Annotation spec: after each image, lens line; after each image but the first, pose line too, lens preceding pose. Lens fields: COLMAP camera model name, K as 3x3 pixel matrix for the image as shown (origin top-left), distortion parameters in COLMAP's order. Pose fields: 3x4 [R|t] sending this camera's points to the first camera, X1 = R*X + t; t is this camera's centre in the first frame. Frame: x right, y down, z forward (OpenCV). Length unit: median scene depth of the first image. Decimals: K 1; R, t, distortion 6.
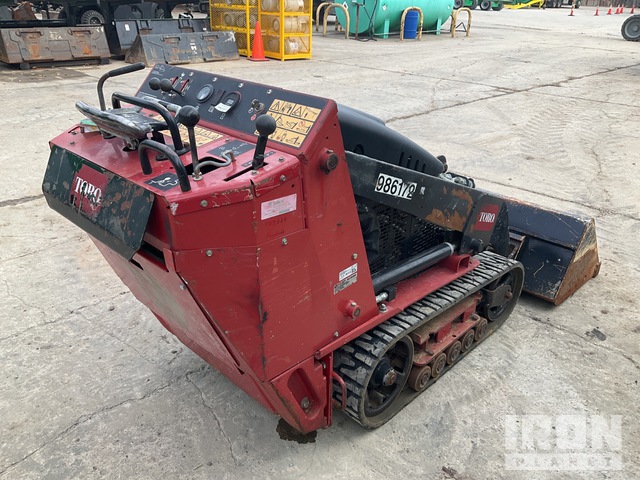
lens RADIAL K [[517.2, 0, 320.0], [0, 517.2, 240.0], [0, 0, 1]] dist [0.137102, -0.176308]
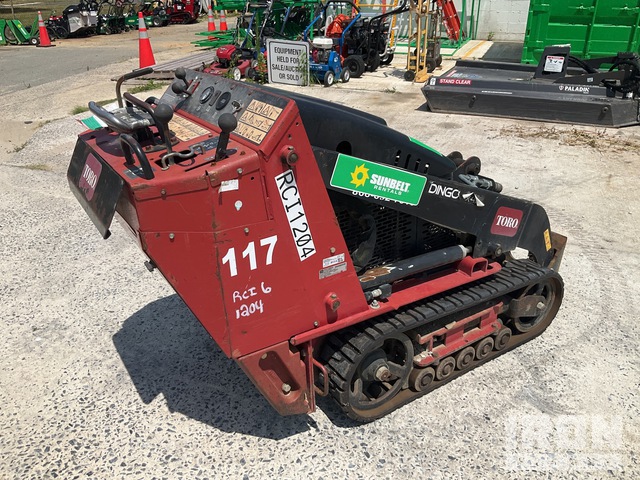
lens RADIAL K [[517.2, 0, 320.0], [0, 517.2, 240.0], [0, 0, 1]] dist [0.137102, -0.176308]
pose [[0.975223, 0.054643, -0.214369, 0.248652], [-0.055403, 0.998461, 0.002467, 0.009457], [0.214174, 0.009471, 0.976750, -0.022578]]
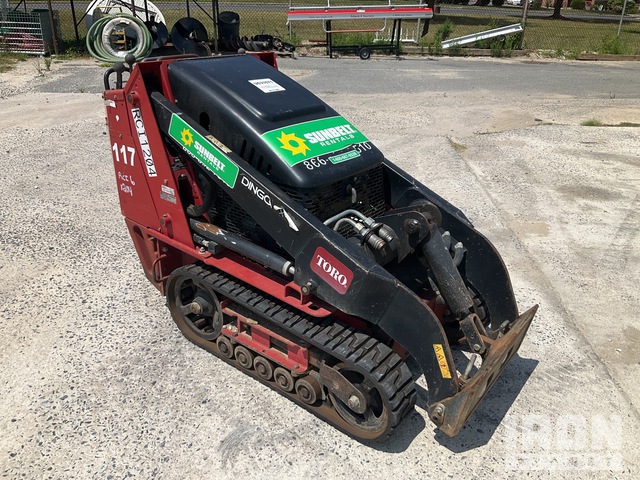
lens RADIAL K [[517.2, 0, 320.0], [0, 517.2, 240.0], [0, 0, 1]] dist [0.137102, -0.176308]
pose [[0.115776, 0.394618, -0.911522, 1.407474], [-0.462315, 0.833638, 0.302180, -0.438681], [0.879125, 0.386425, 0.278953, 0.963510]]
